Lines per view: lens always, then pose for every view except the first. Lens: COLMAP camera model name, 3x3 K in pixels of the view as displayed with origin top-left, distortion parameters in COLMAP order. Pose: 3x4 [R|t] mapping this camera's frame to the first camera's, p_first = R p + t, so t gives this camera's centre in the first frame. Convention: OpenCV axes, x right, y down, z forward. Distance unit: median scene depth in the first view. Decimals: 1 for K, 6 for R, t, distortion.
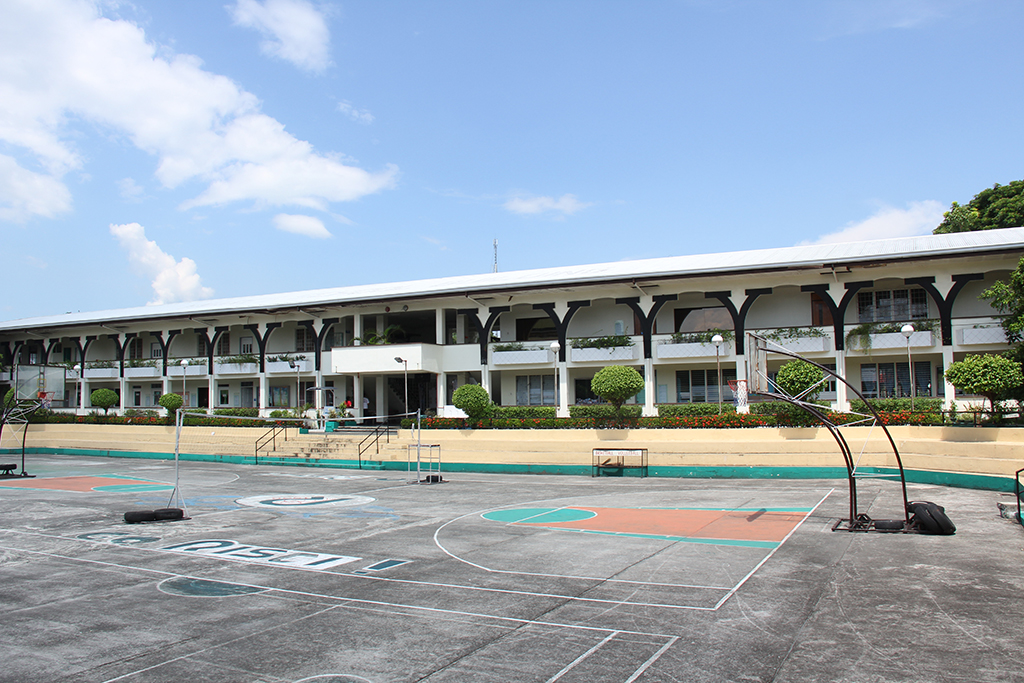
lens RADIAL K [[850.4, 0, 512.0], [0, 850.4, 341.5], [0, 0, 1]] dist [-0.073352, 0.000504]
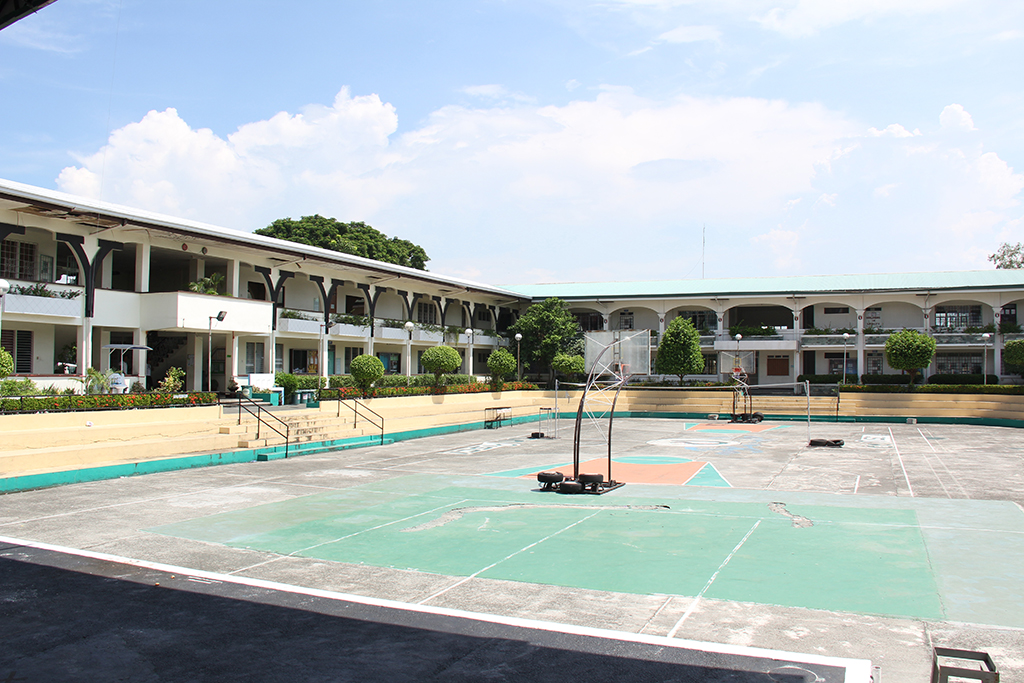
lens RADIAL K [[850.4, 0, 512.0], [0, 850.4, 341.5], [0, 0, 1]] dist [-0.073352, 0.000504]
pose [[-0.053837, 0.034894, 0.997940, -0.972394], [-0.102734, 0.993892, -0.040295, 0.050465], [-0.993251, -0.104692, -0.049923, 0.788427]]
